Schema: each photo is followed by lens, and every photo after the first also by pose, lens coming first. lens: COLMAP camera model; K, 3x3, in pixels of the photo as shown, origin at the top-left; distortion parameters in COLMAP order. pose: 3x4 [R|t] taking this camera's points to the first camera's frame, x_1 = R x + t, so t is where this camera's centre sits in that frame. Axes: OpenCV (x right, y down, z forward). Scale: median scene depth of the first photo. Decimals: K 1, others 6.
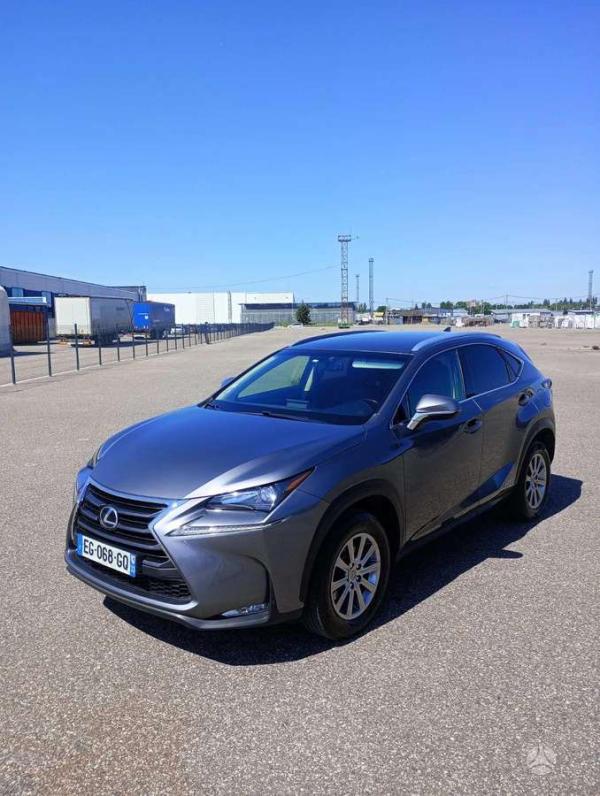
lens RADIAL K [[658.3, 0, 299.7], [0, 658.3, 401.2], [0, 0, 1]] dist [0.043820, -0.009732]
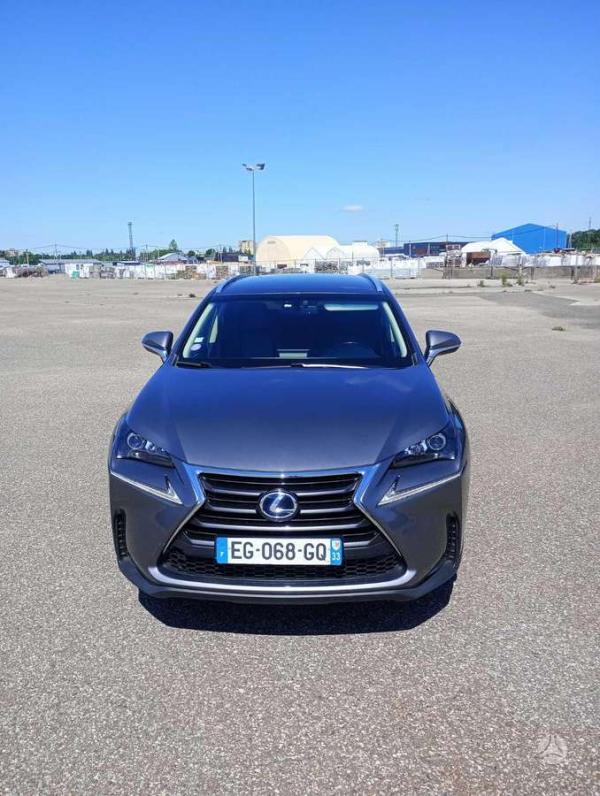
lens RADIAL K [[658.3, 0, 299.8], [0, 658.3, 395.2], [0, 0, 1]] dist [0.043820, -0.009732]
pose [[0.784503, -0.121932, 0.608019, -0.449859], [0.083272, 0.992312, 0.091555, -0.016854], [-0.614508, -0.021194, 0.788626, 0.218170]]
